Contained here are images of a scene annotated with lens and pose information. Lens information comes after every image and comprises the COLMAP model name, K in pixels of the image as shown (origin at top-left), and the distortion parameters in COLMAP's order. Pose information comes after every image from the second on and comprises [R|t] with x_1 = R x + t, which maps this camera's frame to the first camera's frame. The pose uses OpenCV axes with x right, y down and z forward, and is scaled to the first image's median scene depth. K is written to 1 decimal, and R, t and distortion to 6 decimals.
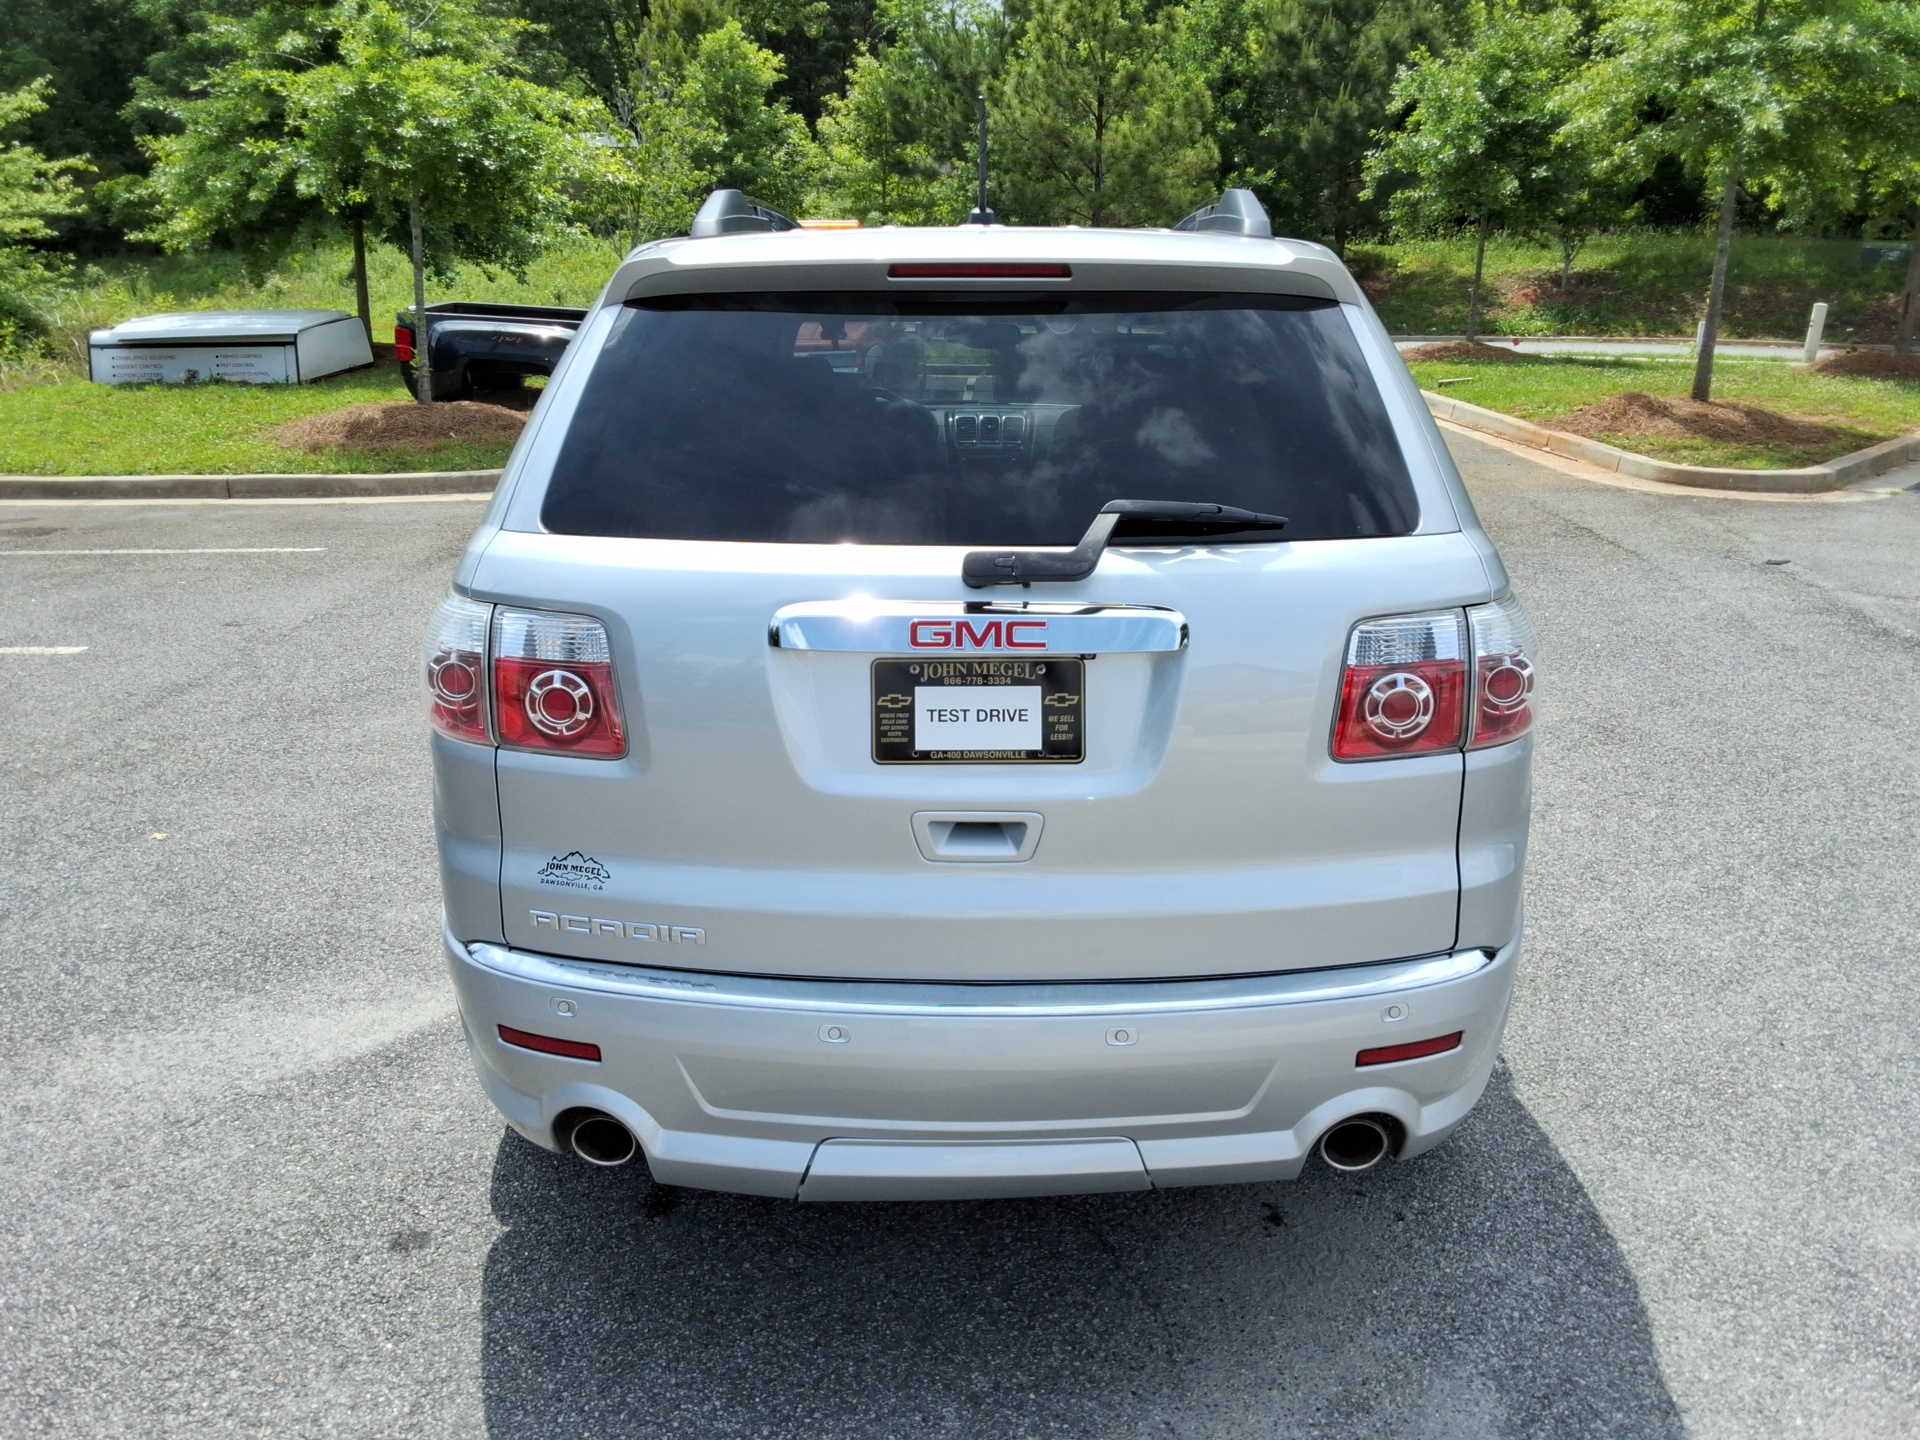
lens RADIAL K [[1548.1, 0, 965.3], [0, 1548.1, 709.7], [0, 0, 1]] dist [0.101143, -0.161697]
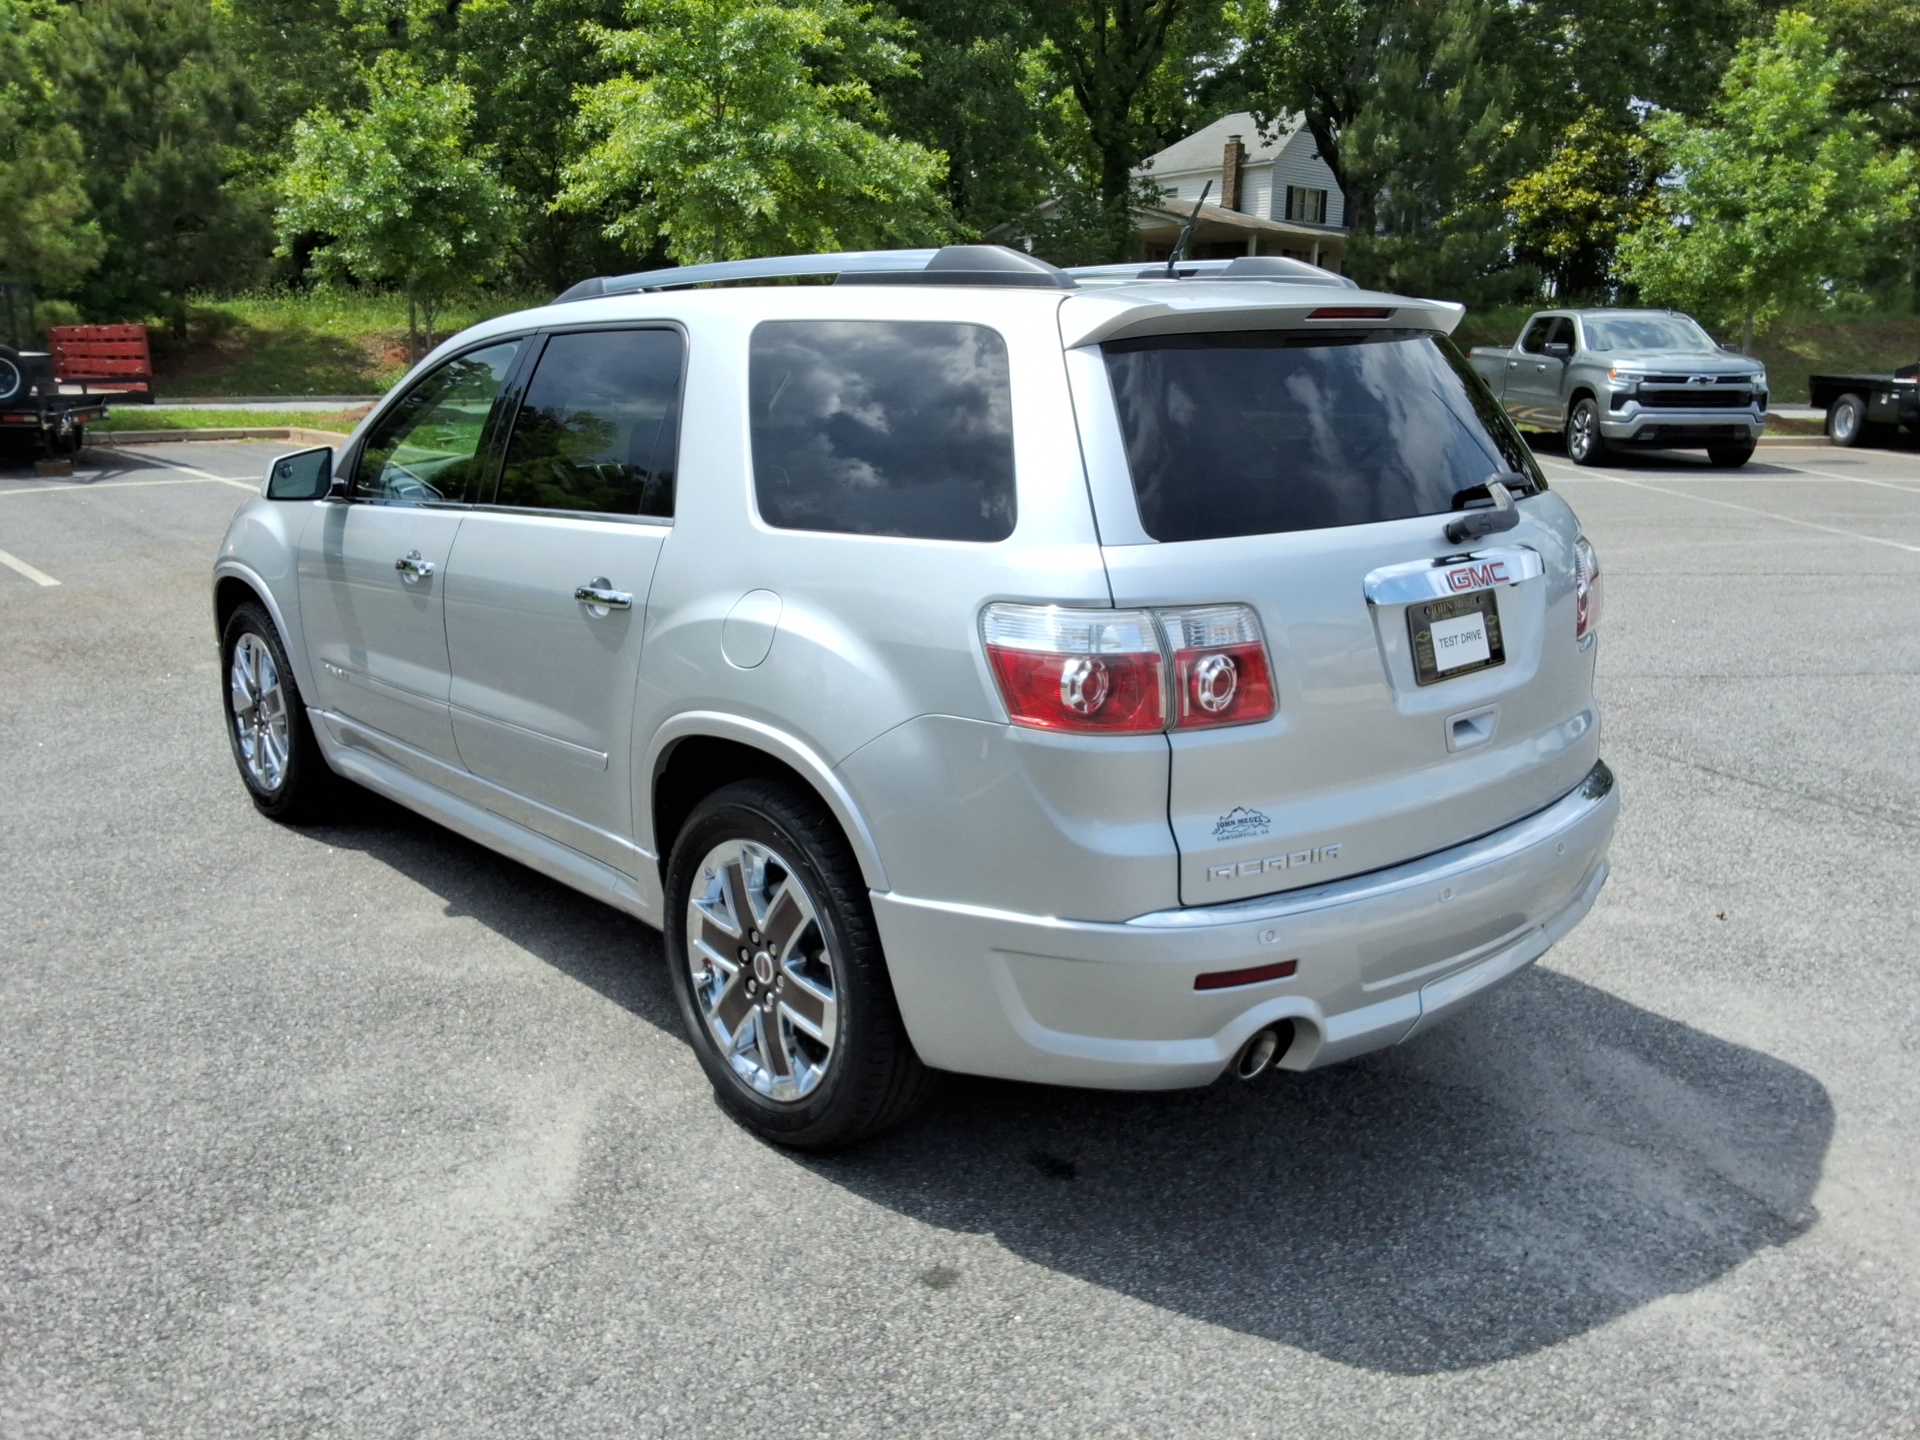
lens RADIAL K [[1548.1, 0, 989.7], [0, 1548.1, 707.4], [0, 0, 1]] dist [0.101143, -0.161697]
pose [[0.734122, -0.158589, 0.660238, -0.334040], [0.183824, 0.982451, 0.031589, -0.015627], [-0.653661, 0.098178, 0.750392, 0.070961]]
